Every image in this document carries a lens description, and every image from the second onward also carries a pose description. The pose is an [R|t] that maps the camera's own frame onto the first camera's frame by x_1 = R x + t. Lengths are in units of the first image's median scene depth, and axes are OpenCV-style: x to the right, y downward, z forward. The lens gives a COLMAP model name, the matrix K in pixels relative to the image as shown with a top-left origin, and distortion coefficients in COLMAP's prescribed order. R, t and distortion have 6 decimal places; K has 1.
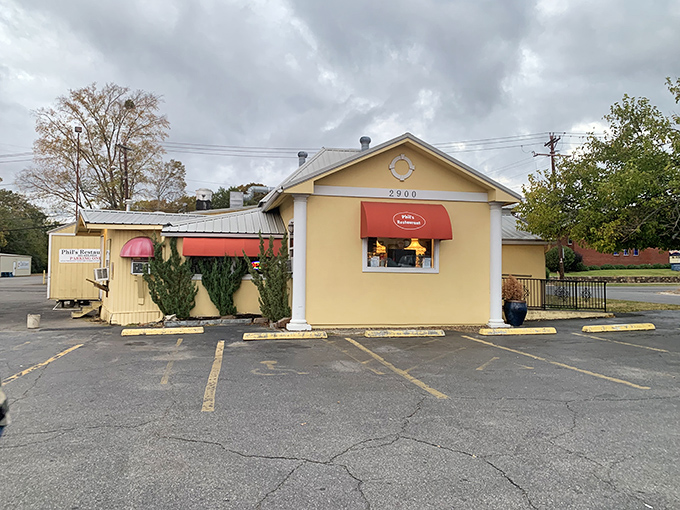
lens RADIAL K [[482.8, 0, 341.2], [0, 482.8, 254.6], [0, 0, 1]] dist [-0.008729, -0.003175]
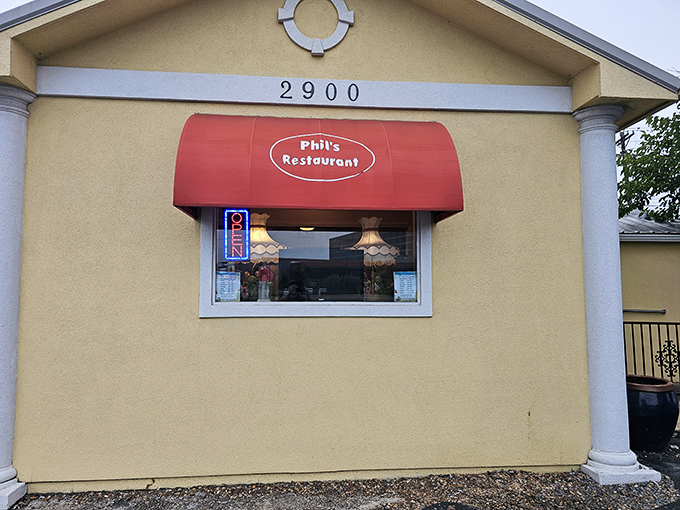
lens RADIAL K [[482.8, 0, 338.3], [0, 482.8, 256.2], [0, 0, 1]] dist [-0.008729, -0.003175]
pose [[0.993421, -0.023269, -0.112133, 0.177300], [0.018131, 0.998748, -0.046628, 0.010417], [0.113077, 0.044288, 0.992599, 0.658102]]
